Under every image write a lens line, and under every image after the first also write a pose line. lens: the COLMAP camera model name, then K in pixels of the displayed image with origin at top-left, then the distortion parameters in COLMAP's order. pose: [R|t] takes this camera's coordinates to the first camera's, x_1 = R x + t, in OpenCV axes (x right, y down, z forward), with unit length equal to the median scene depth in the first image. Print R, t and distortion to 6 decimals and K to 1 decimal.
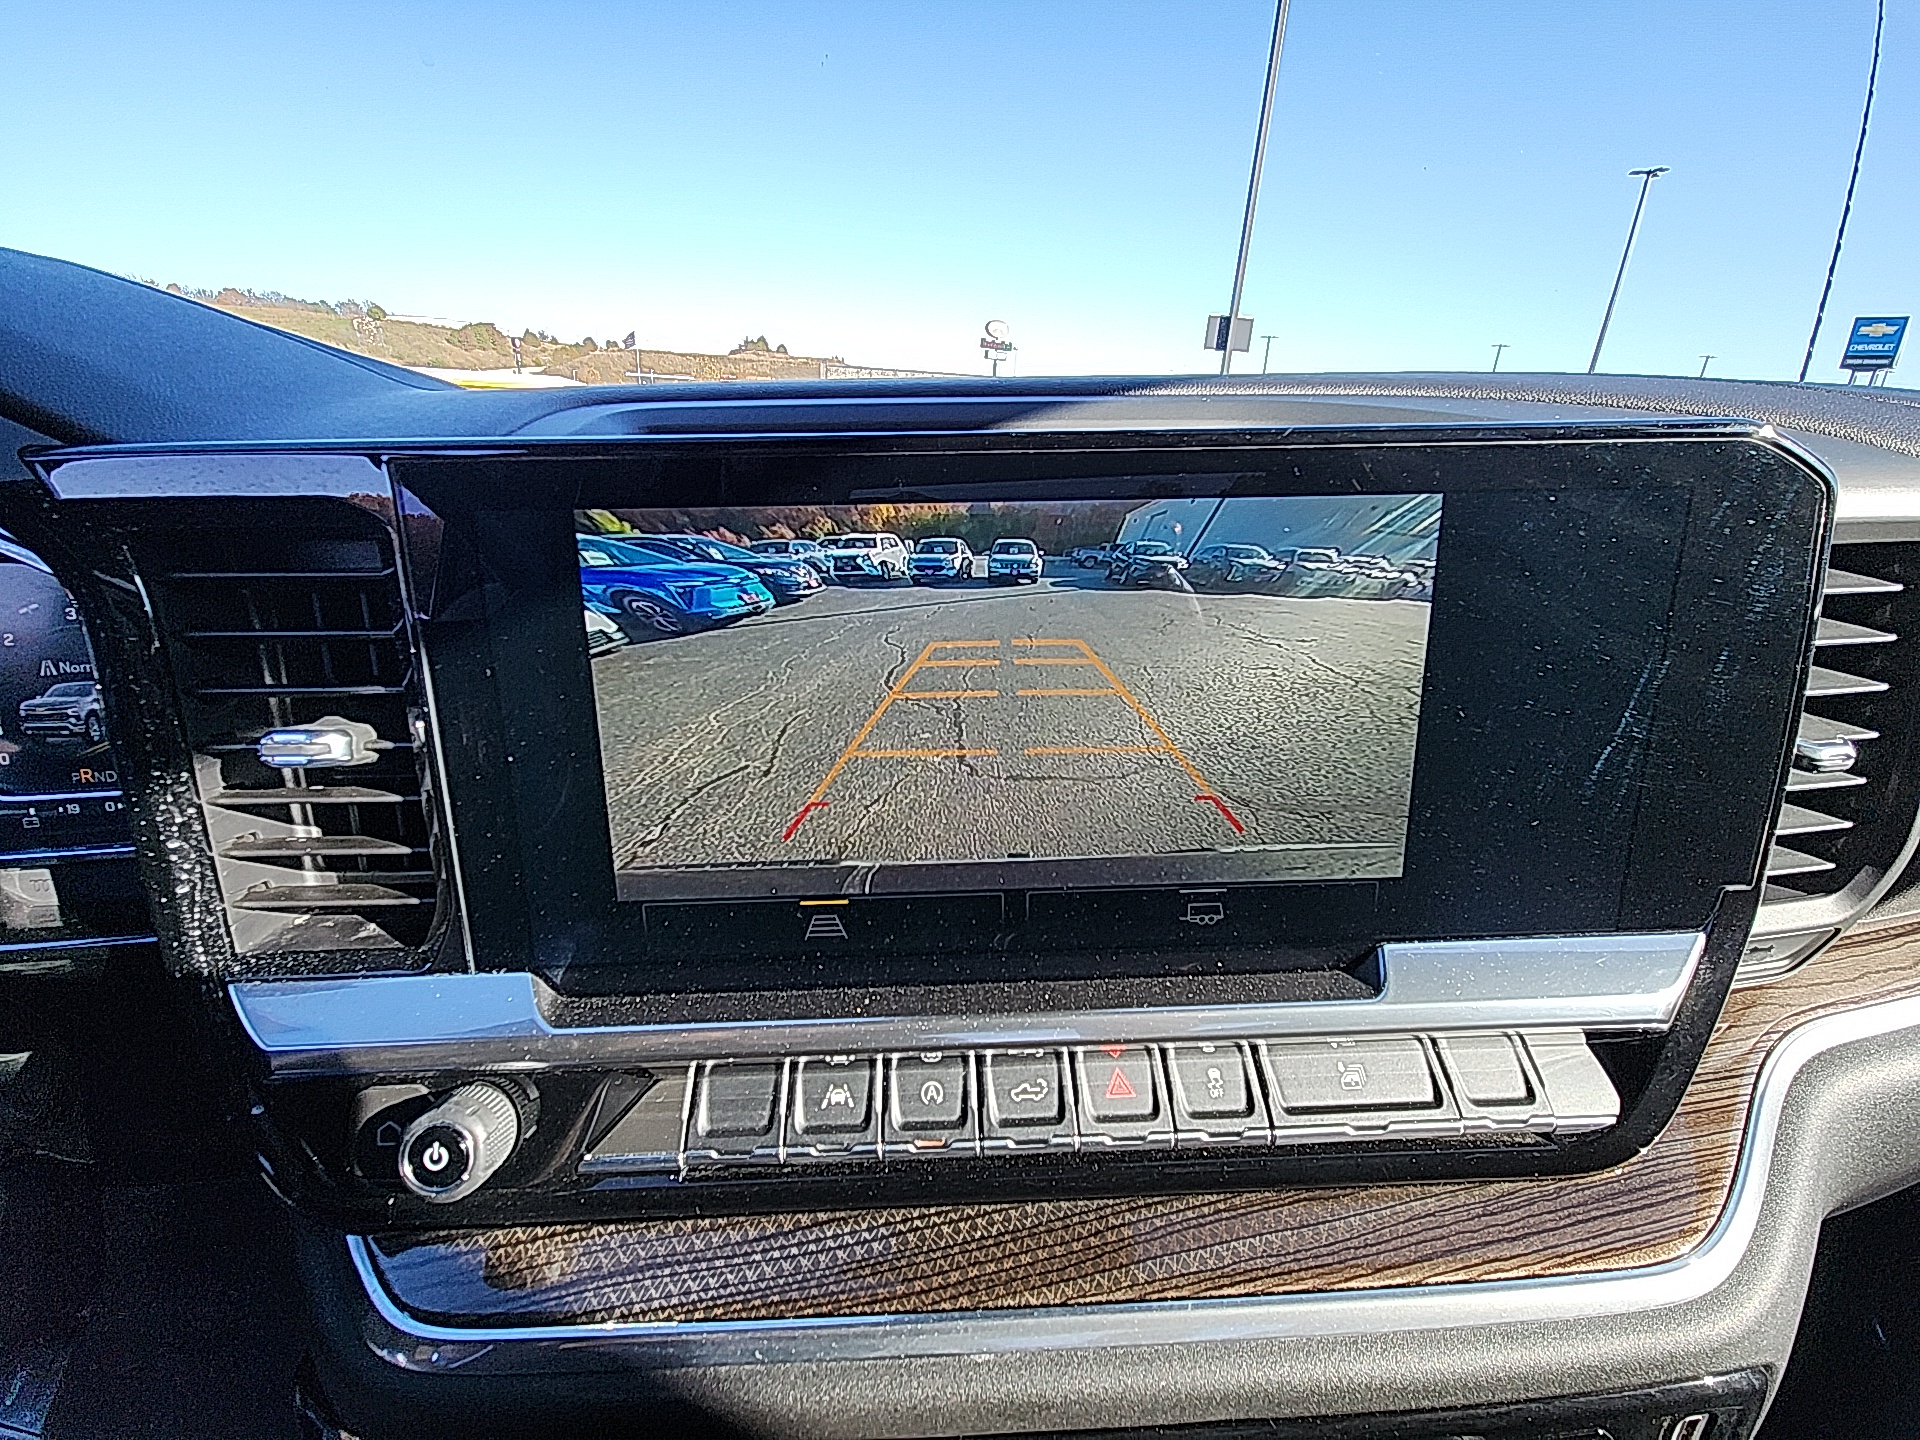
lens RADIAL K [[775.6, 0, 950.4], [0, 775.6, 704.8], [0, 0, 1]] dist [0.004108, -0.000082]
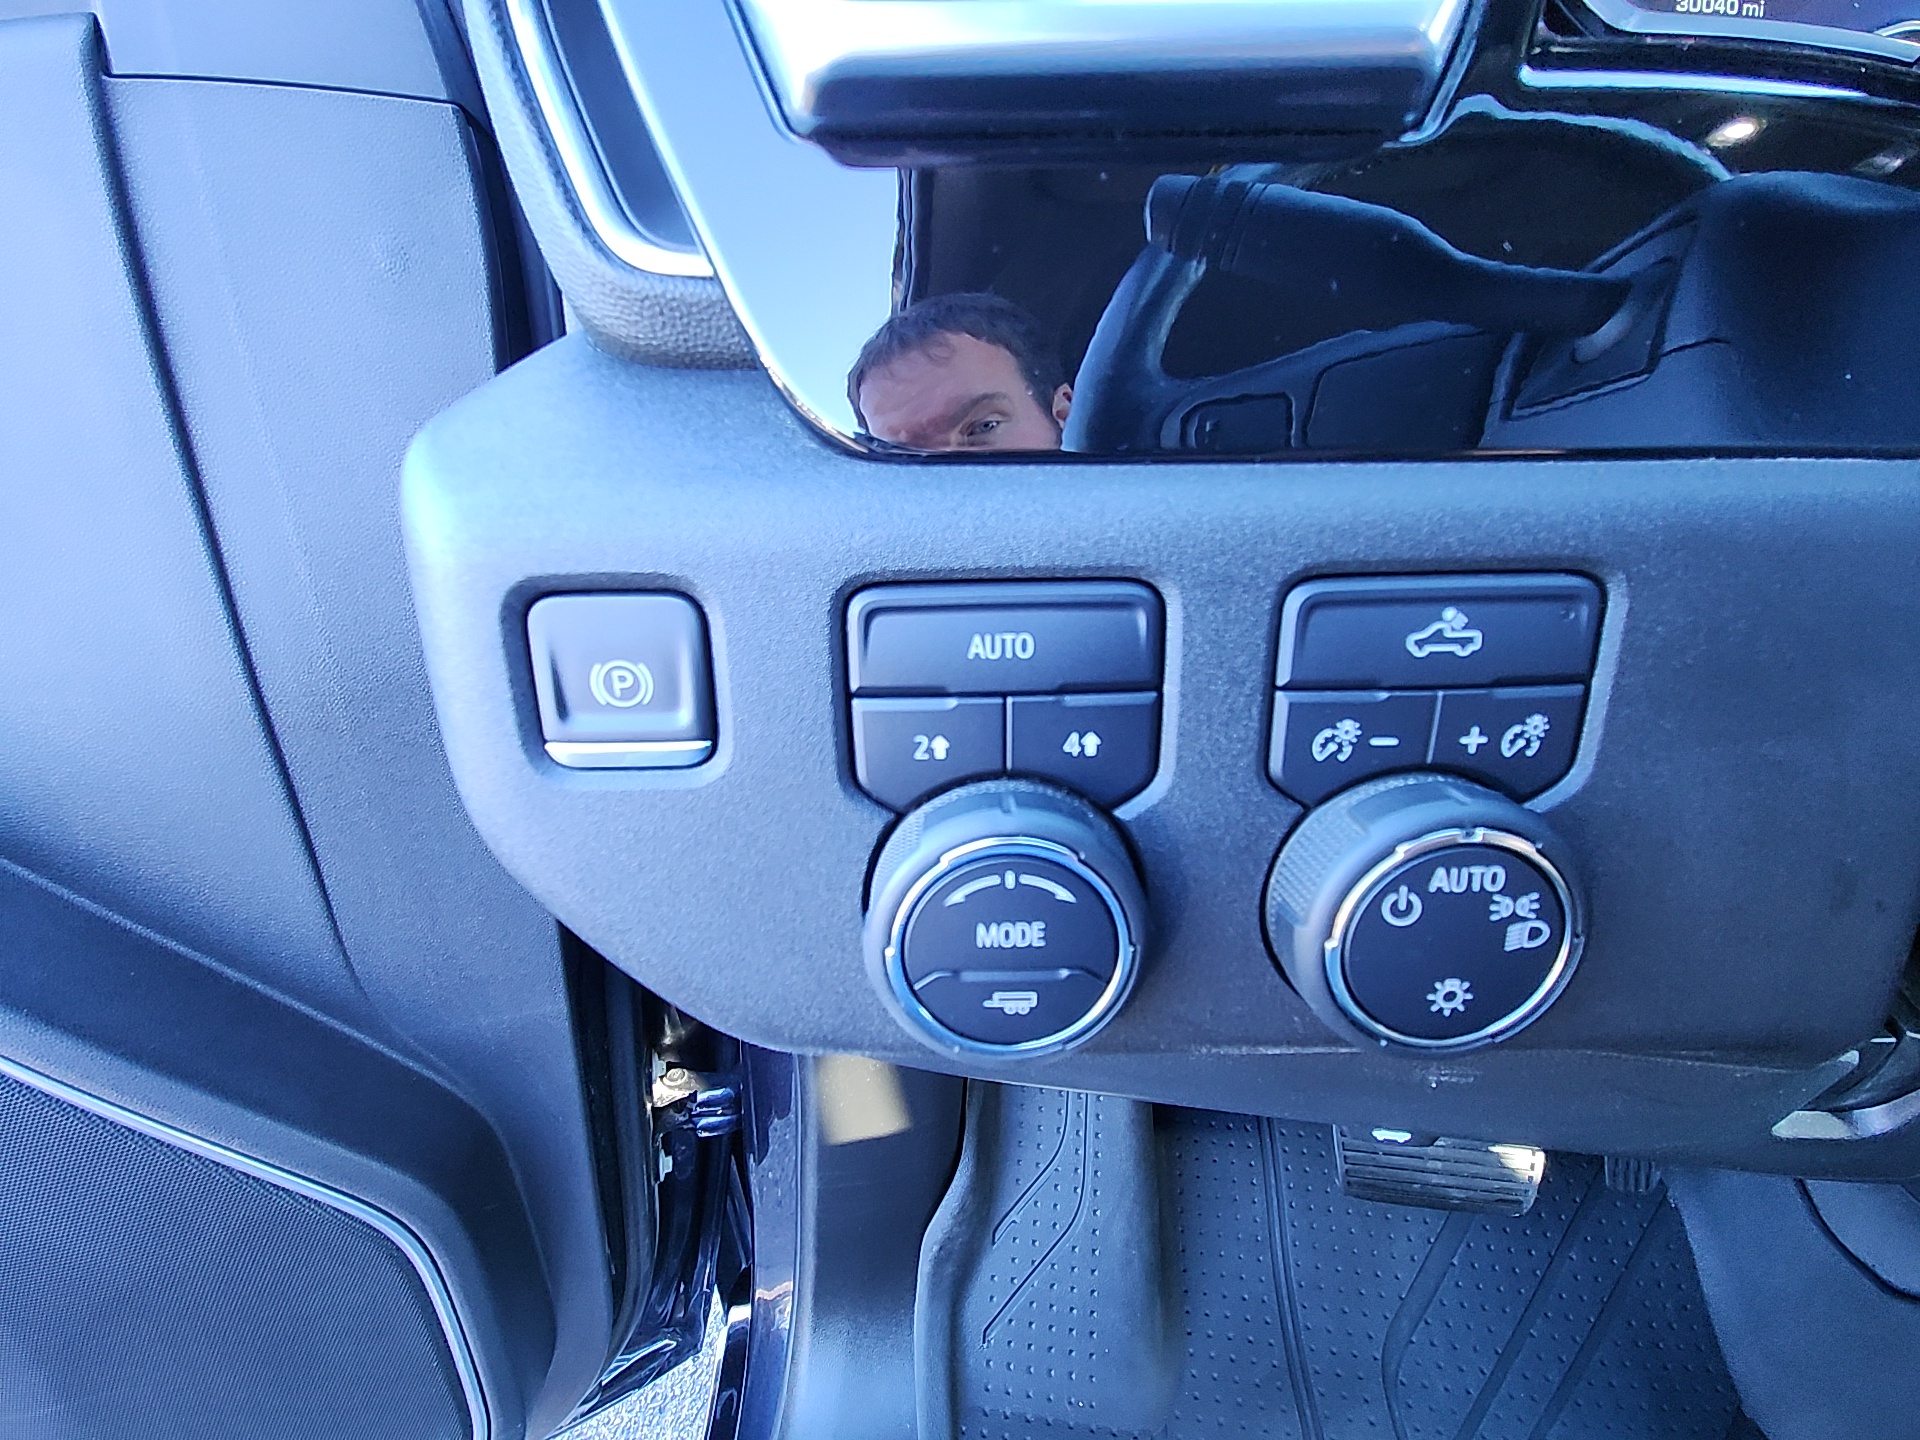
lens RADIAL K [[775.6, 0, 950.4], [0, 775.6, 704.8], [0, 0, 1]] dist [0.004108, -0.000082]
pose [[0.964812, 0.111000, -0.238361, -2.898850], [-0.087490, 0.990394, 0.107074, 0.922575], [0.247957, -0.082452, 0.965256, 0.135066]]
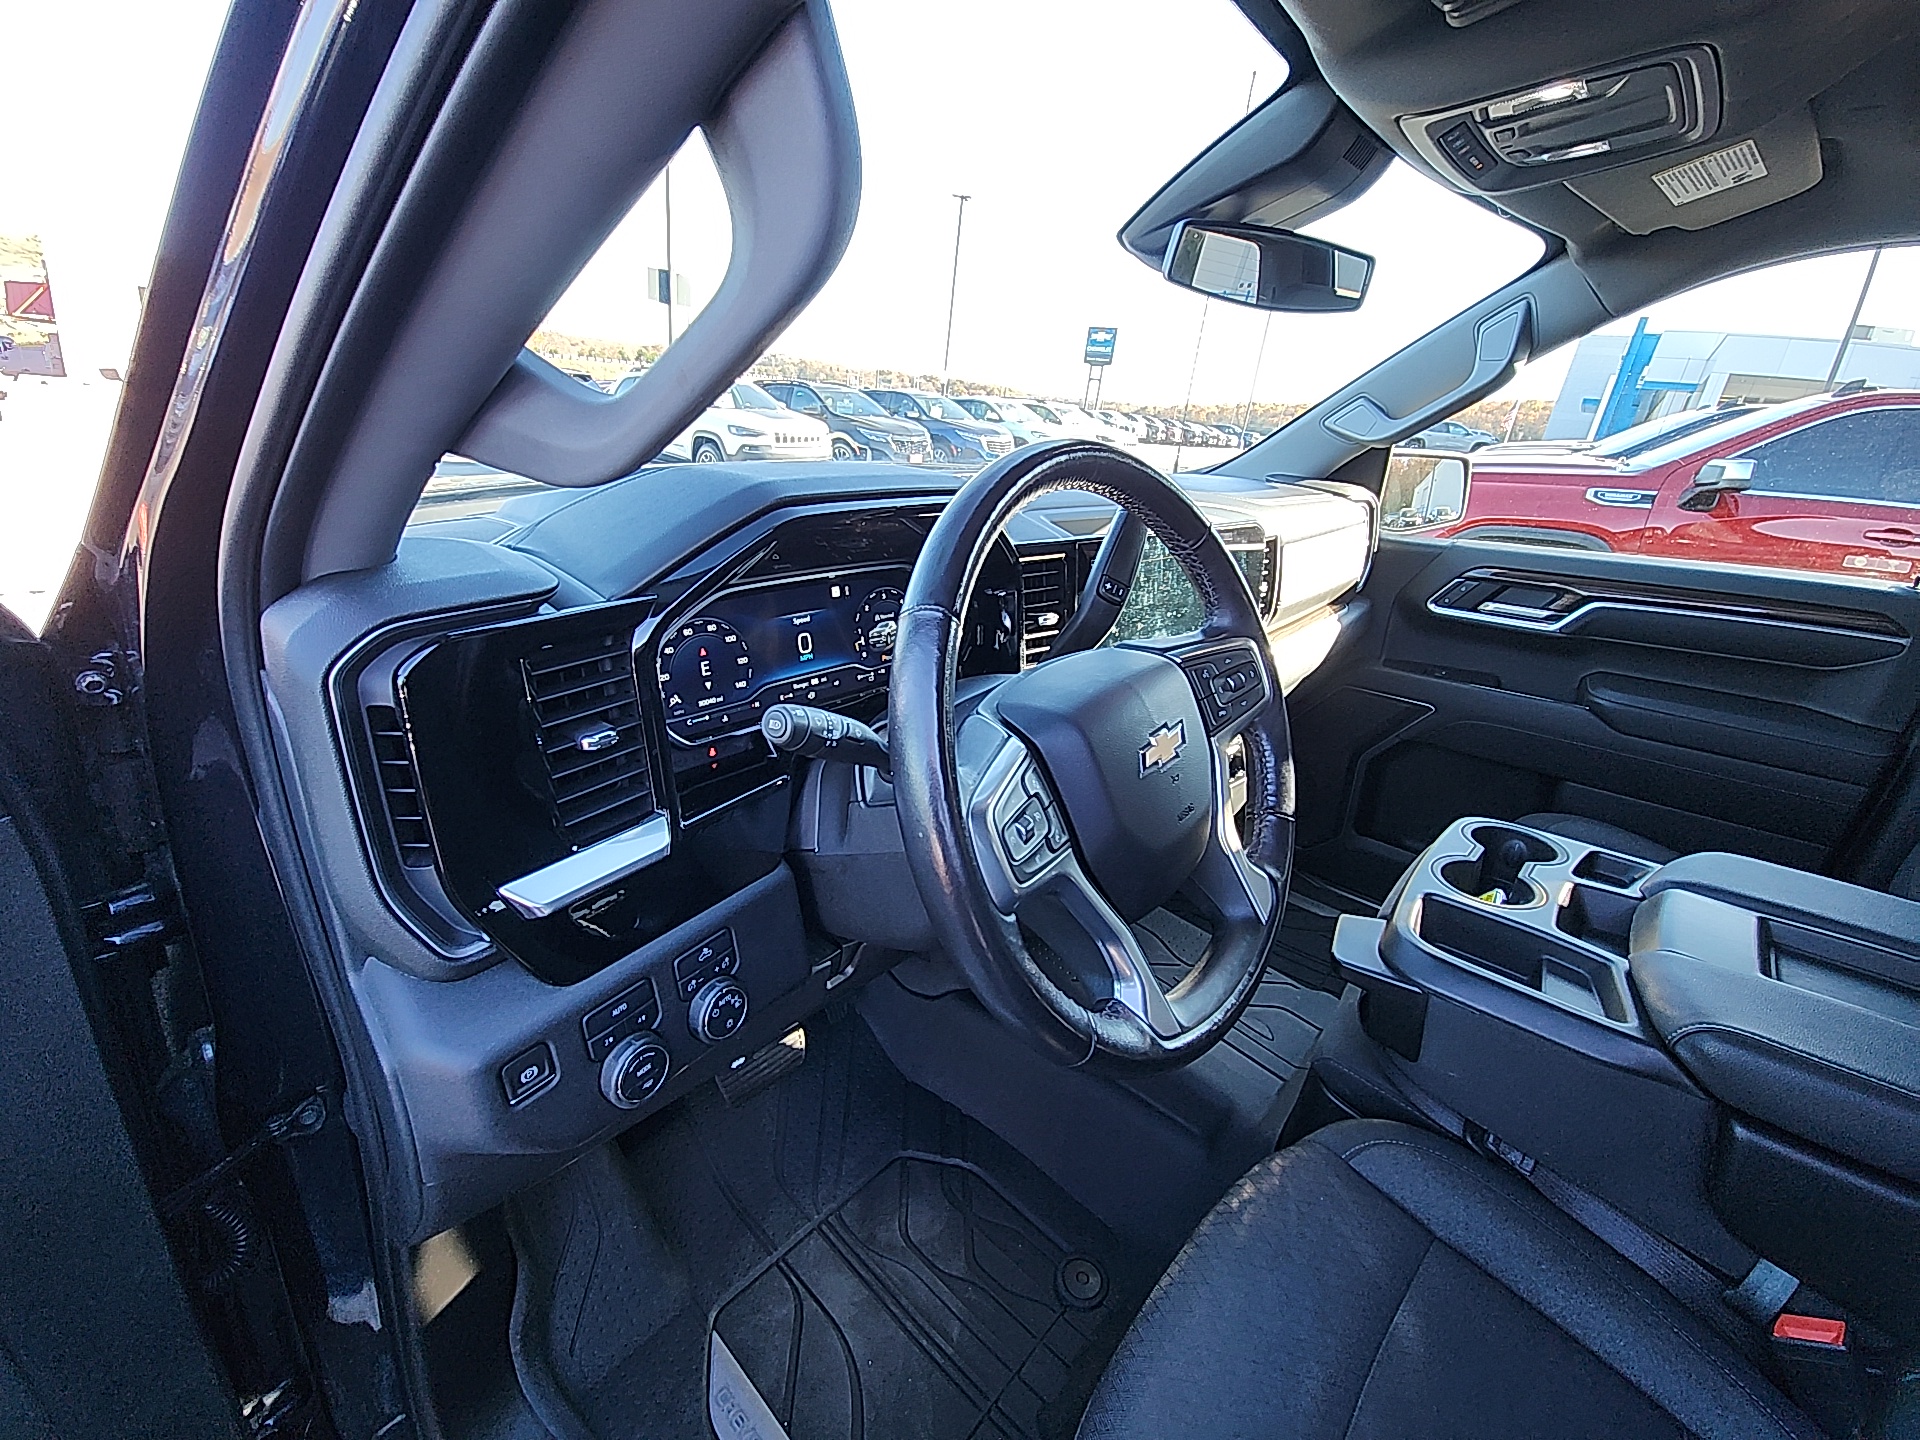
lens RADIAL K [[775.6, 0, 950.4], [0, 775.6, 704.8], [0, 0, 1]] dist [0.004108, -0.000082]
pose [[0.784121, -0.175273, 0.595343, -3.406846], [0.140044, 0.984520, 0.105400, 0.002013], [-0.604600, 0.000728, 0.796529, -1.643779]]
